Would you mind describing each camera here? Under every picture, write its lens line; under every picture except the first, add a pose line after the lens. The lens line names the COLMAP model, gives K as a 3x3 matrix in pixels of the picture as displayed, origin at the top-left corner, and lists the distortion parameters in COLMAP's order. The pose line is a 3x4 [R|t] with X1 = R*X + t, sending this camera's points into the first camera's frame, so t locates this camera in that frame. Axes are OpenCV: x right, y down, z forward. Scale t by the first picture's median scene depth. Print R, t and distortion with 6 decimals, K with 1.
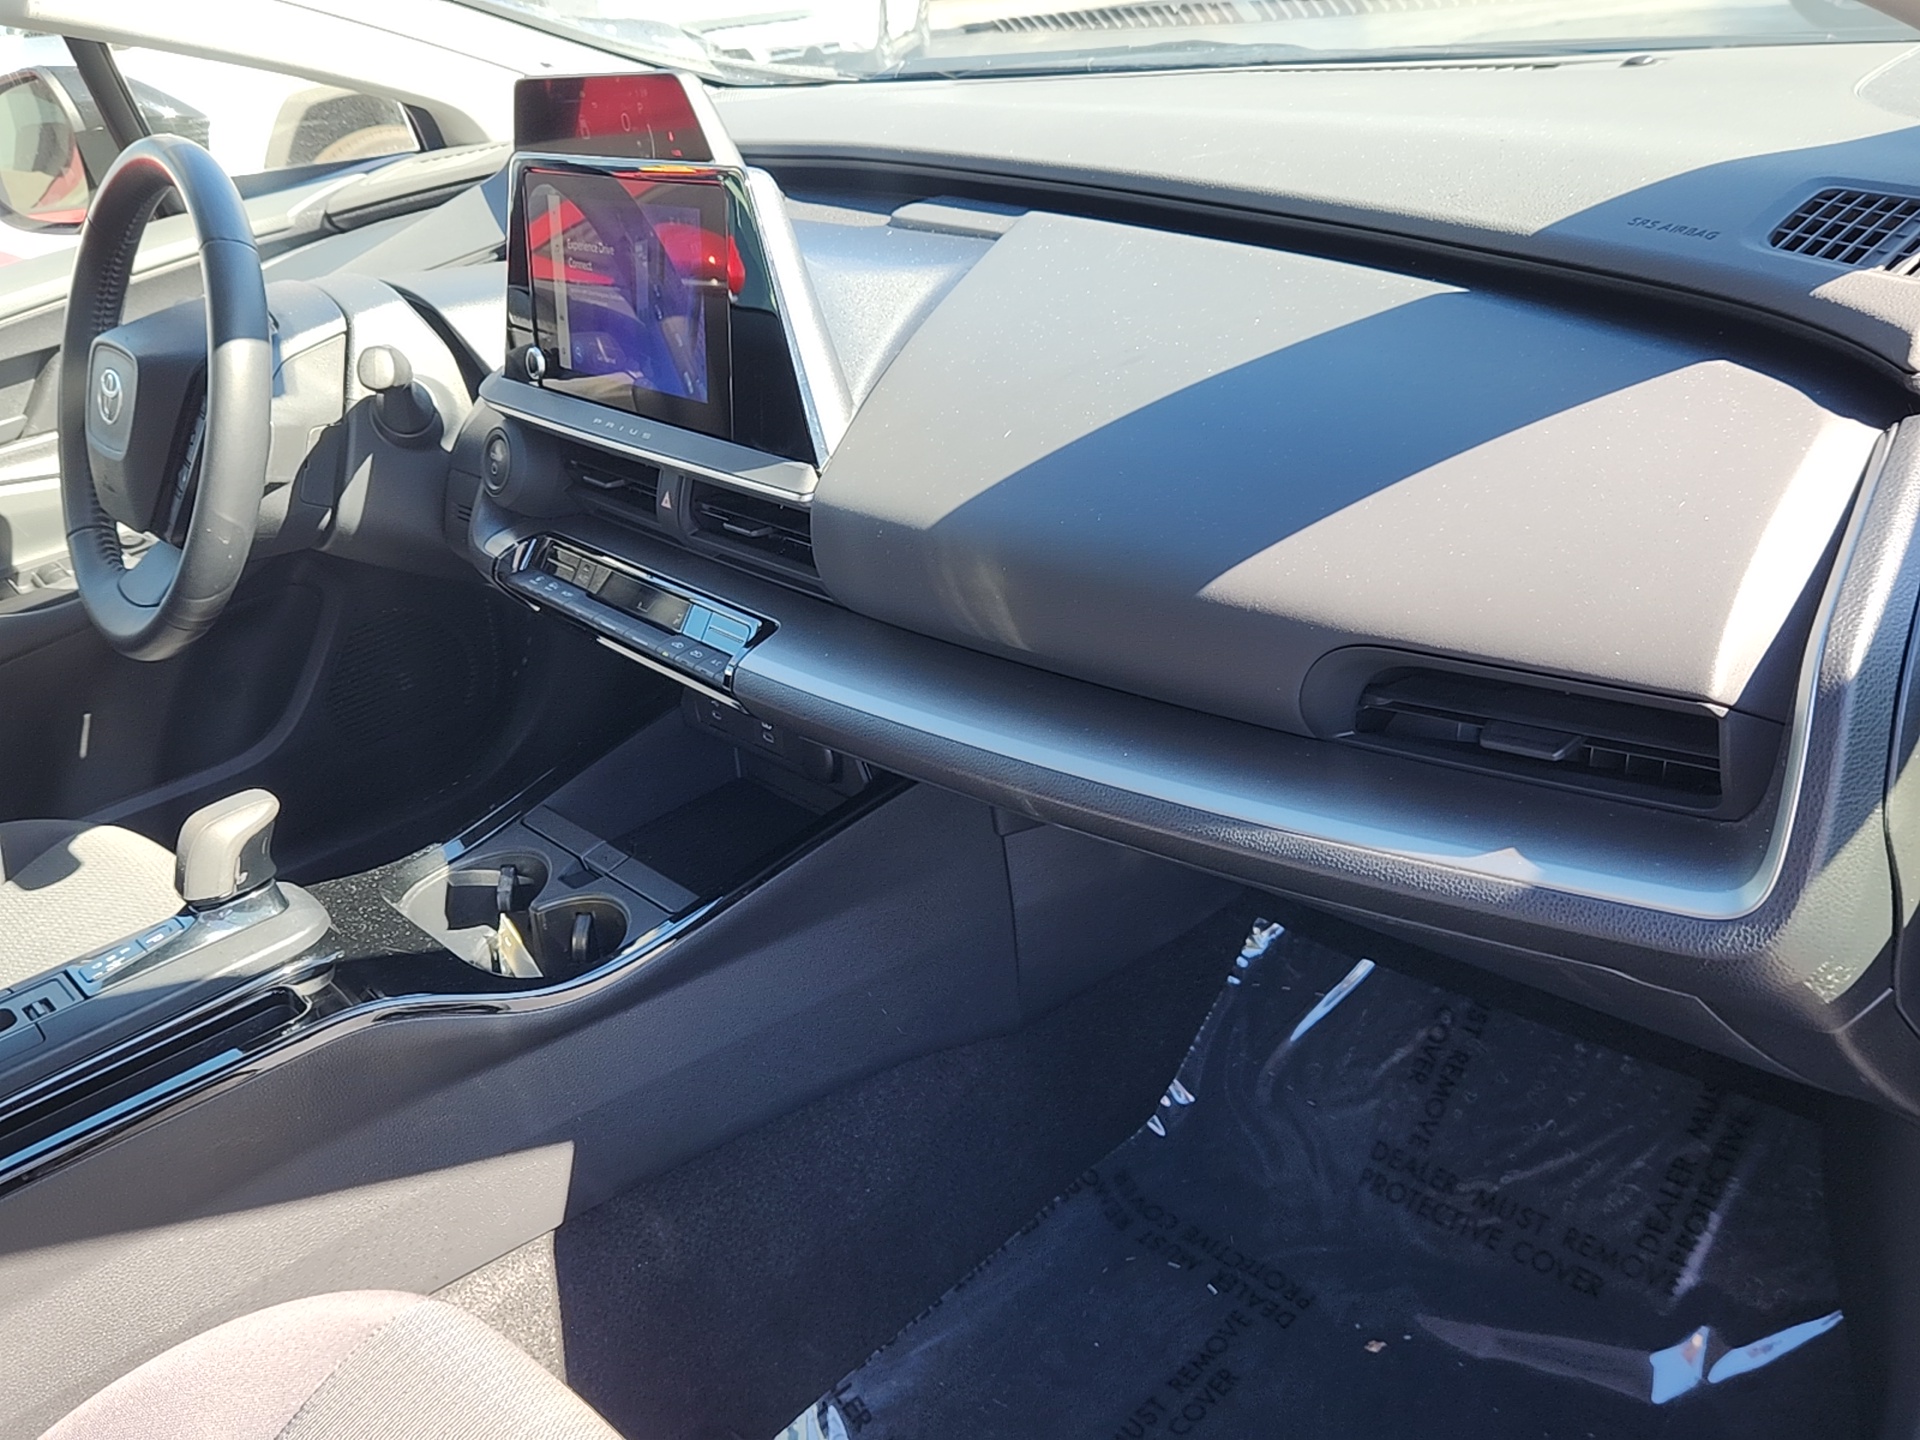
lens RADIAL K [[1672.3, 0, 990.1], [0, 1672.3, 717.5], [0, 0, 1]] dist [0.072677, -0.083611]
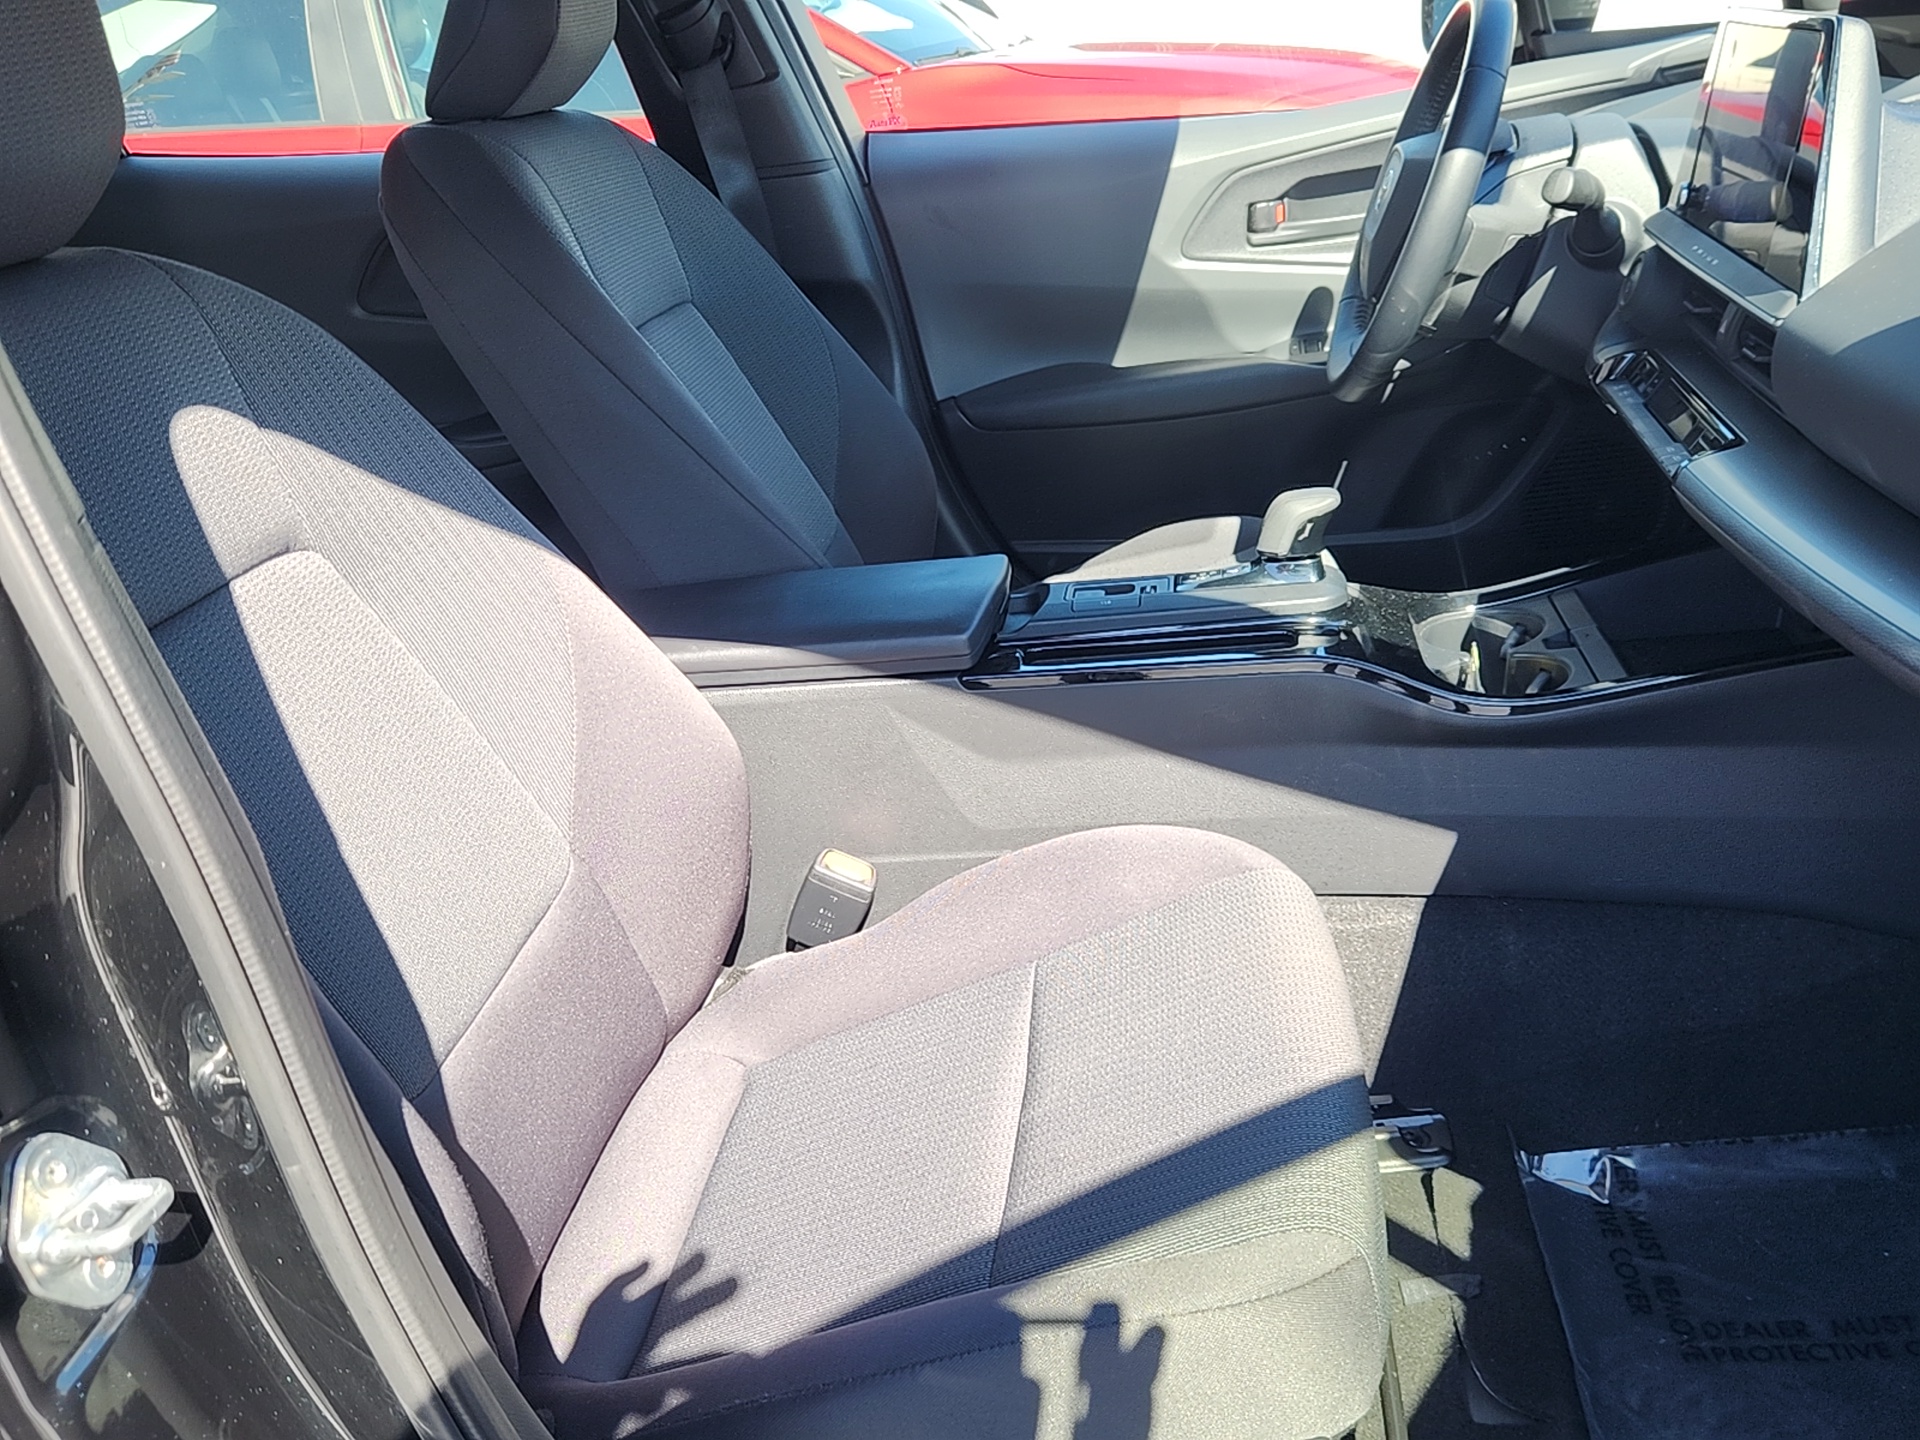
lens RADIAL K [[1672.3, 0, 990.1], [0, 1672.3, 717.5], [0, 0, 1]] dist [0.072677, -0.083611]
pose [[0.670513, 0.325100, -0.666876, 0.273005], [-0.281726, 0.943120, 0.176505, 0.046454], [0.686326, 0.069528, 0.723963, -0.106094]]
